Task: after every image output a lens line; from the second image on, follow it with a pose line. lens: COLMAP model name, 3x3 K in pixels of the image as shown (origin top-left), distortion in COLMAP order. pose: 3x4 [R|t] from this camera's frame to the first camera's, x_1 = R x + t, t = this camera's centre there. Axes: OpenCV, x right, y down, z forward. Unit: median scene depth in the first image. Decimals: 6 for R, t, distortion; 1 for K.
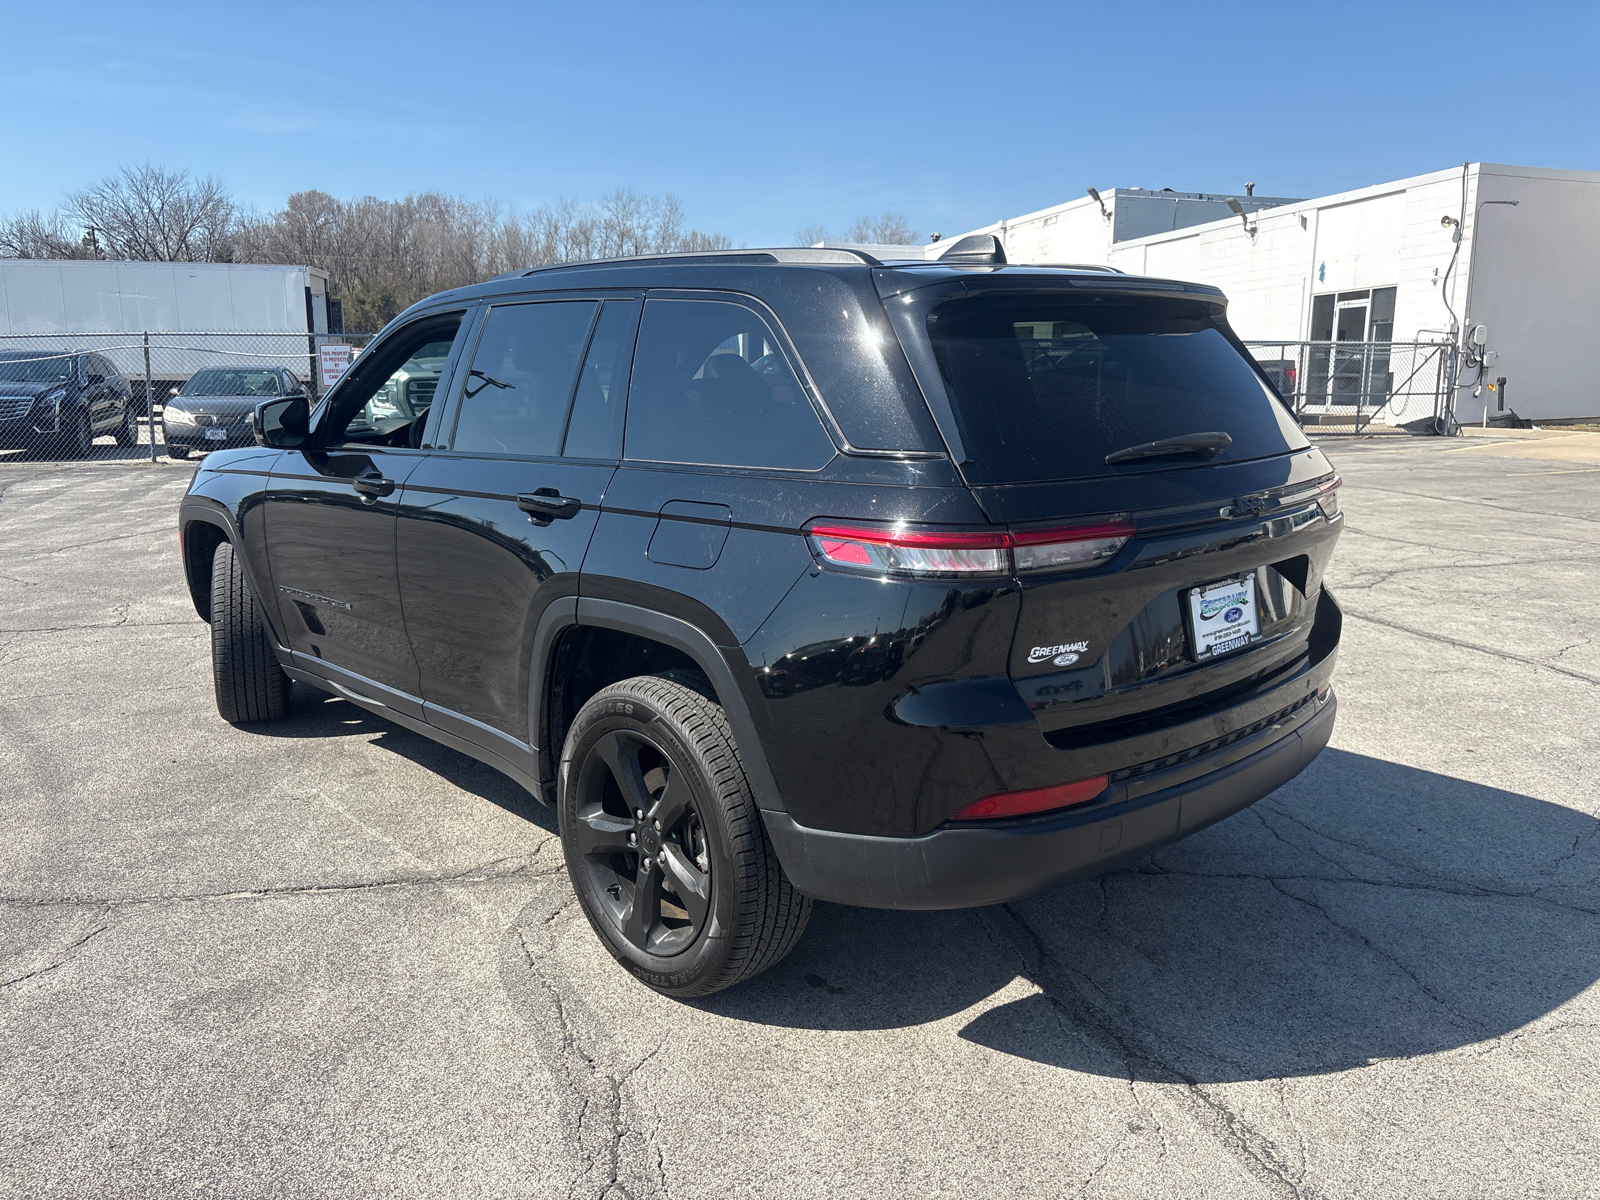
lens RADIAL K [[1219.6, 0, 796.0], [0, 1219.6, 587.2], [0, 0, 1]] dist [0.027289, -0.024057]
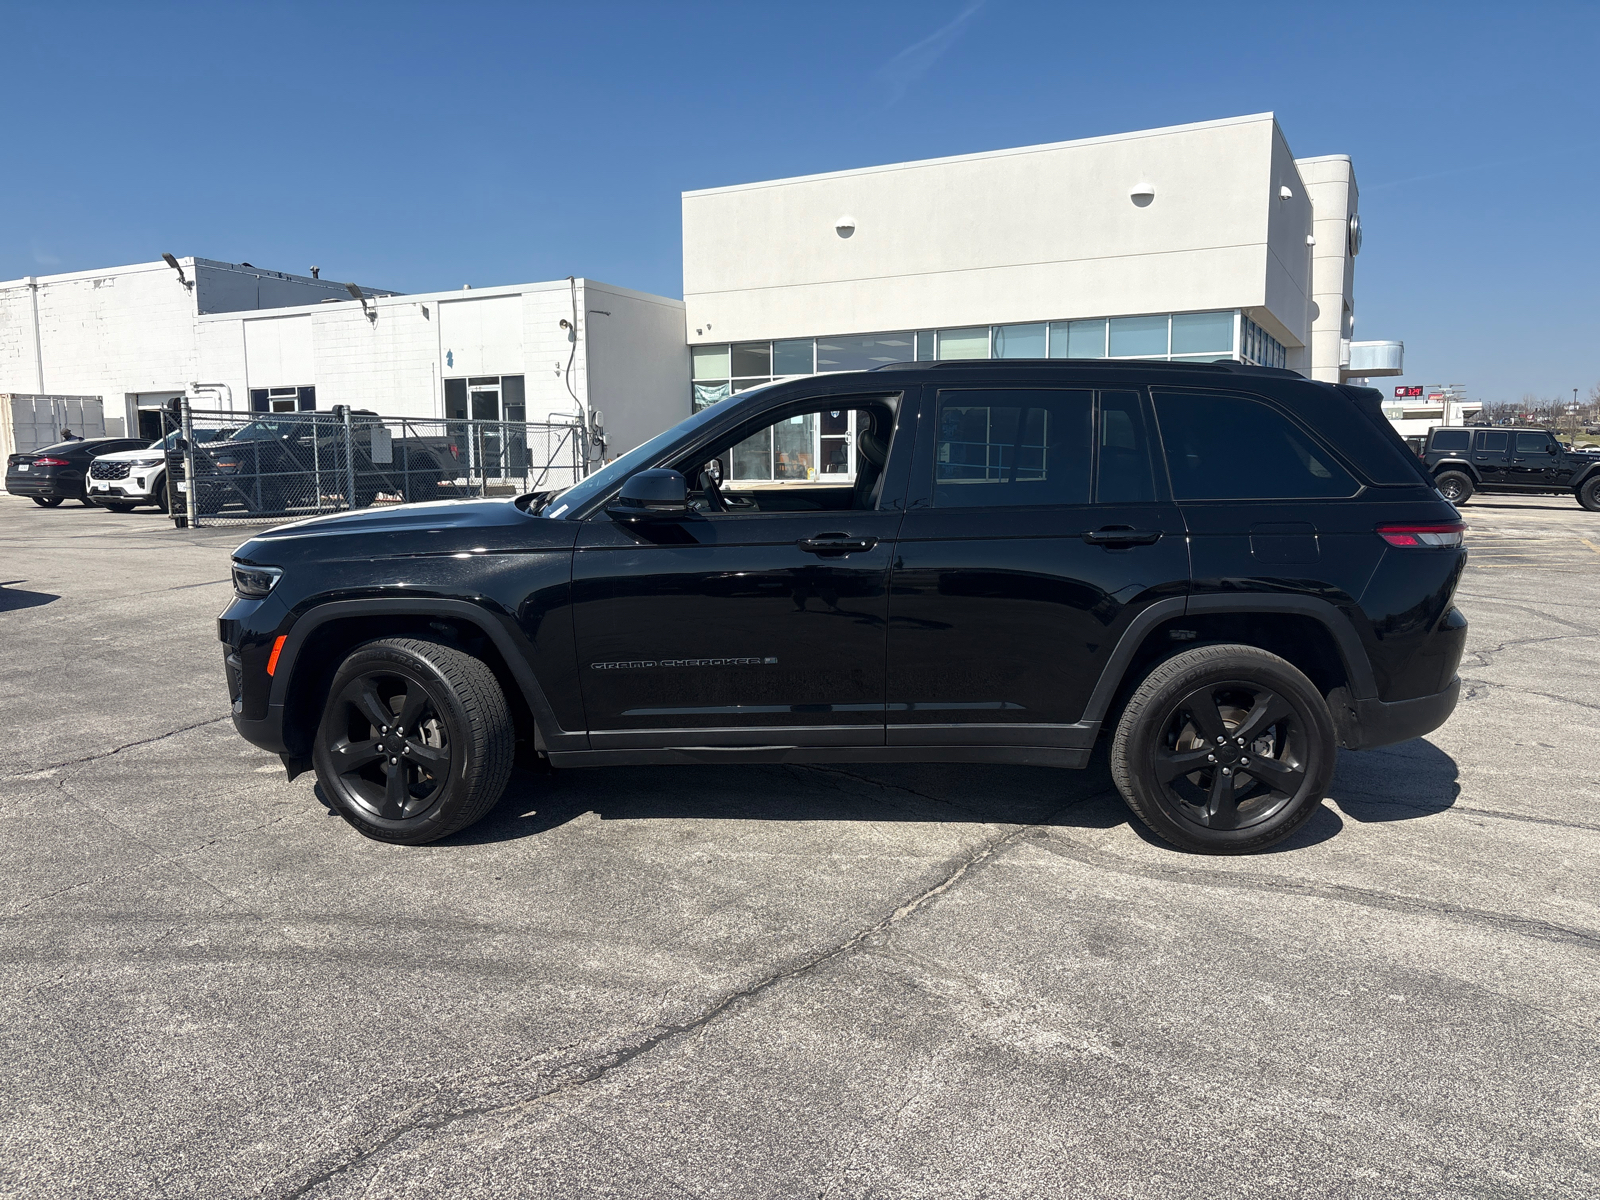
lens RADIAL K [[1219.6, 0, 787.2], [0, 1219.6, 598.2], [0, 0, 1]] dist [0.027289, -0.024057]
pose [[0.677687, -0.089647, 0.729866, -0.205885], [0.128076, 0.991760, 0.002894, -0.007085], [-0.724111, 0.091517, 0.683585, 0.047006]]
